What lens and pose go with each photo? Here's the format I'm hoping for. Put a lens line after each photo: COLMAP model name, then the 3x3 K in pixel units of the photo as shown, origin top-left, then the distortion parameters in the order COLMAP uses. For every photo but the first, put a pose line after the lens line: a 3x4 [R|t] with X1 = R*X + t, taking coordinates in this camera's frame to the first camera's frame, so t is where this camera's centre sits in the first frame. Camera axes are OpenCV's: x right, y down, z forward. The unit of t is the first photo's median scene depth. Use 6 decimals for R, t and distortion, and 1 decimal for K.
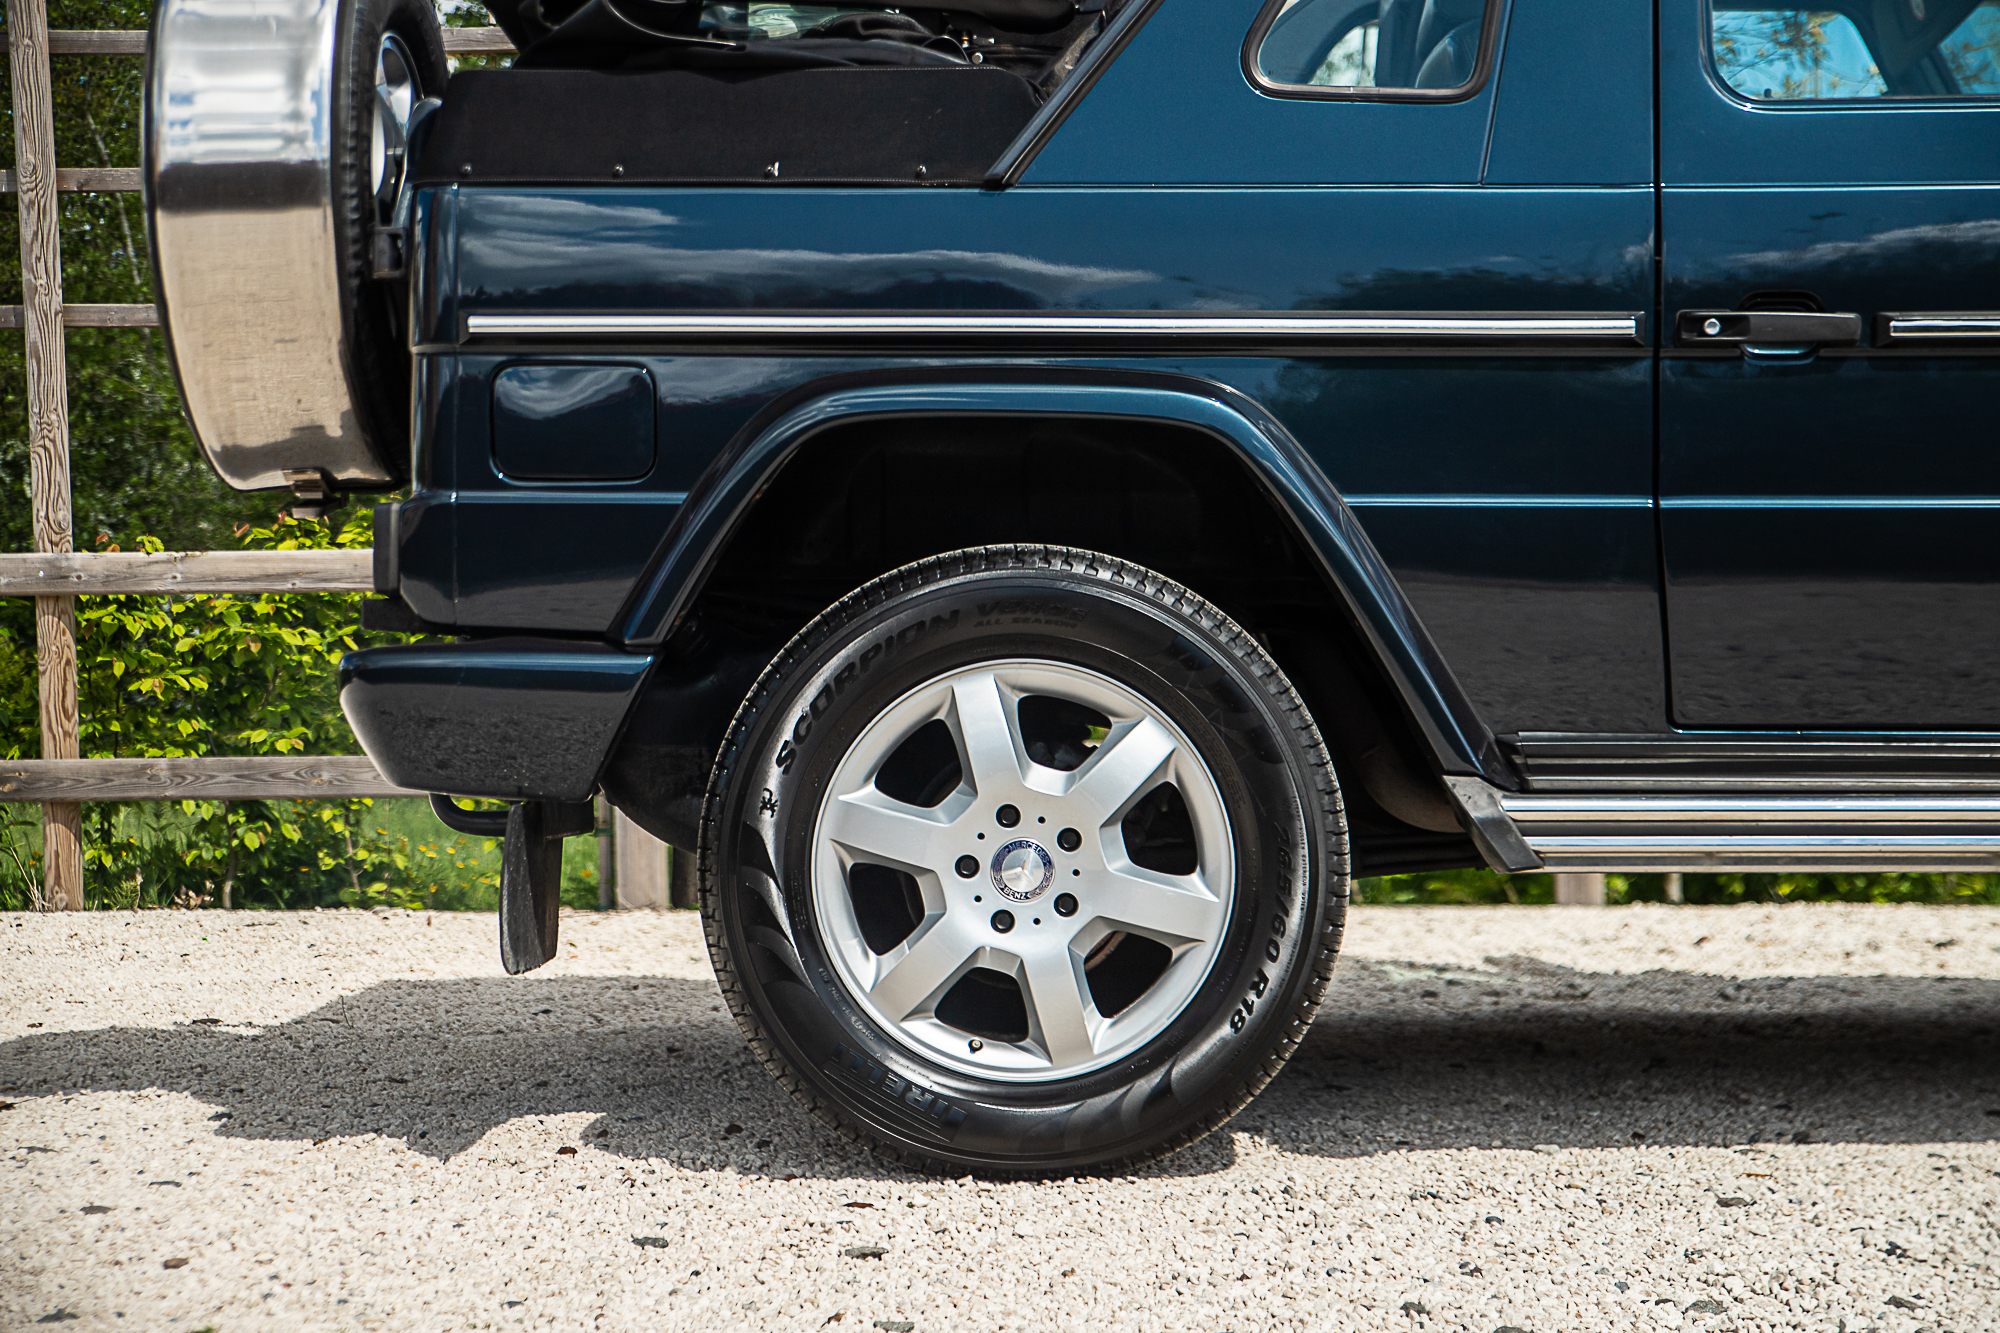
lens RADIAL K [[2829.6, 0, 1015.2], [0, 2829.6, 762.6], [0, 0, 1]] dist [0.044208, 0.000000]
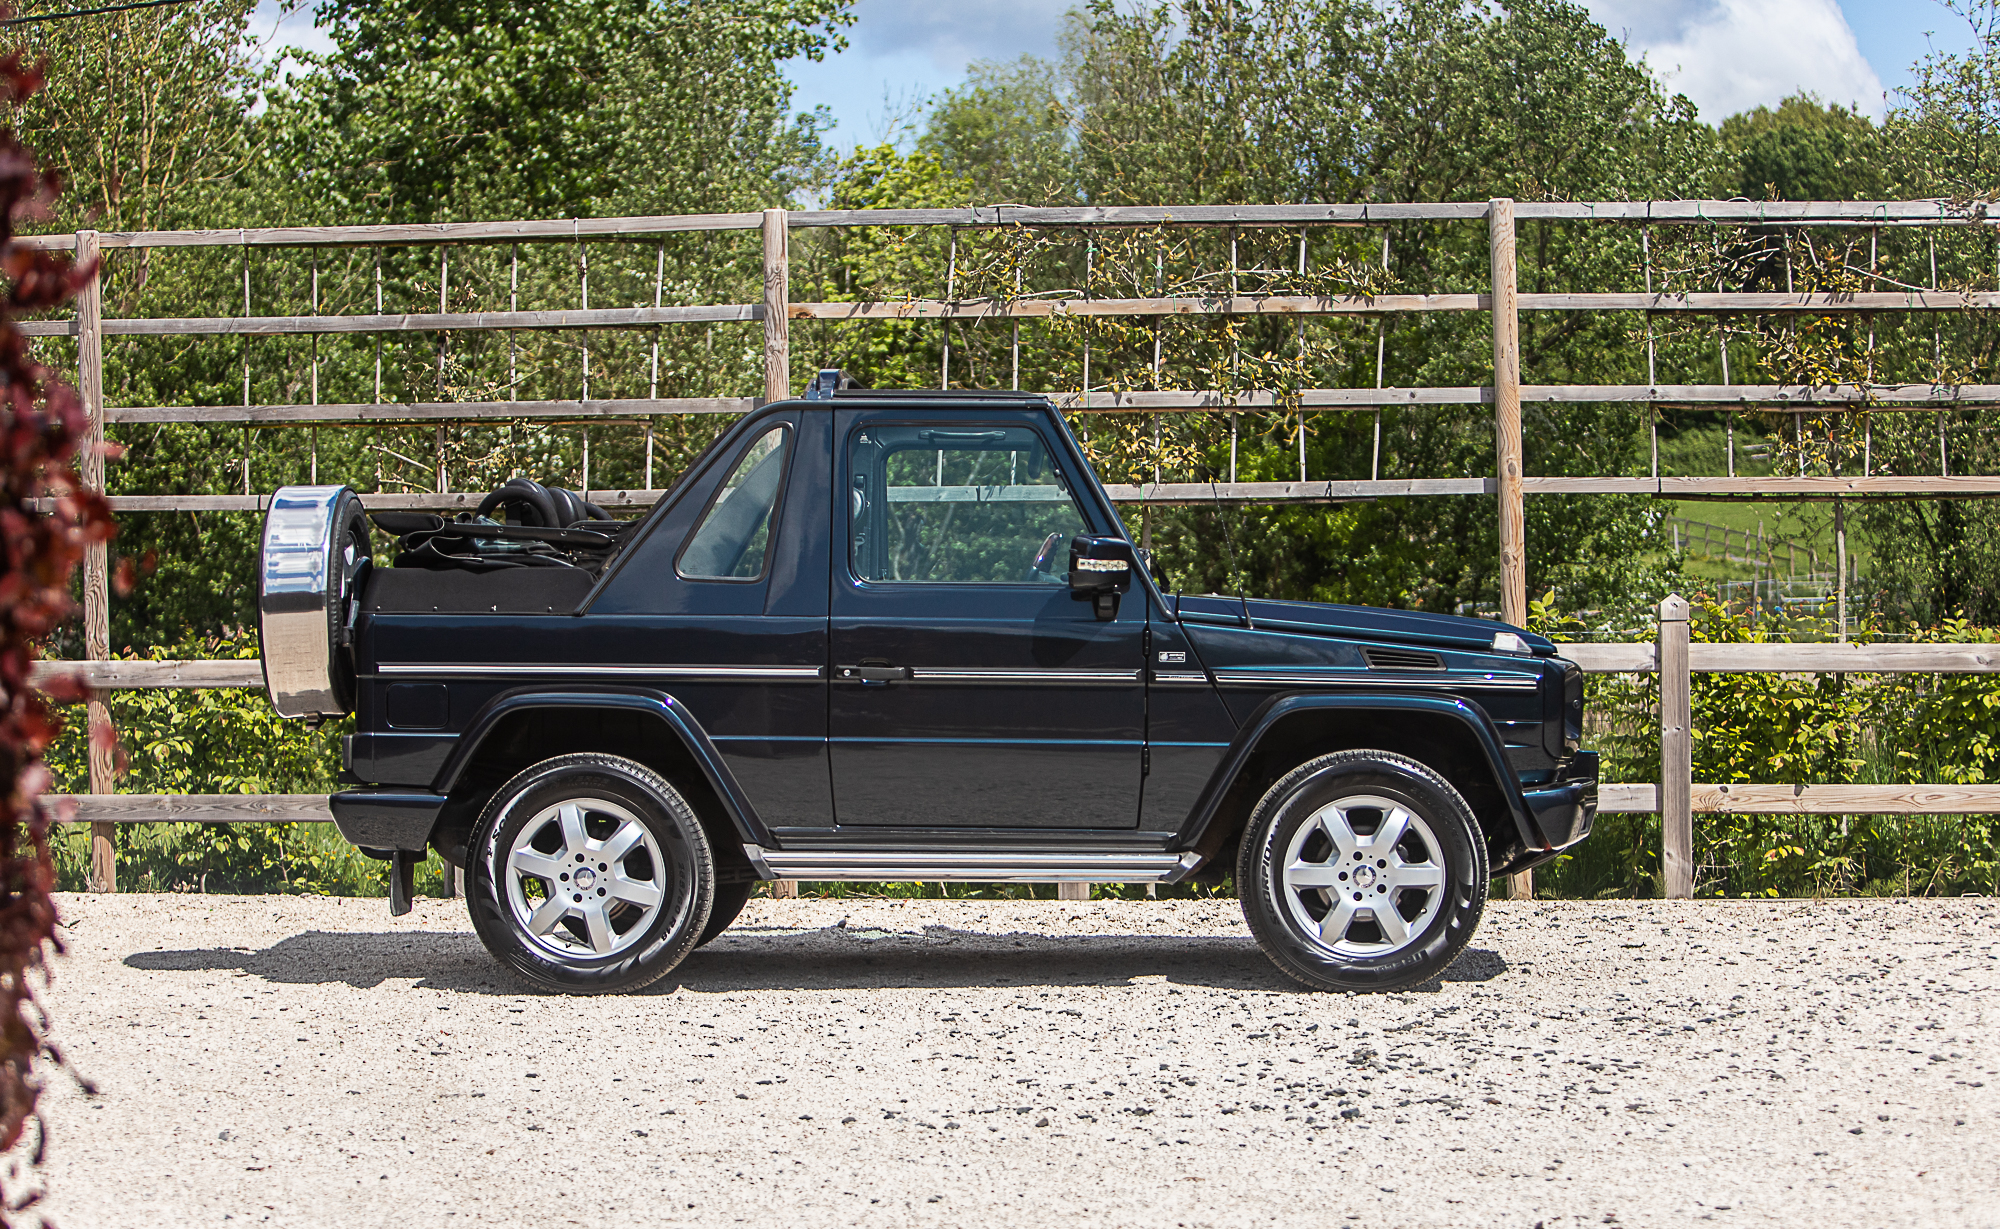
lens RADIAL K [[4312.2, 0, 1001.2], [0, 4312.2, 627.8], [0, 0, 1]] dist [-0.373100, 0.000000]
pose [[0.999559, 0.001454, -0.029645, 0.302956], [-0.001882, 0.999894, -0.014418, -0.082673], [0.029621, 0.014468, 0.999456, -1.779049]]
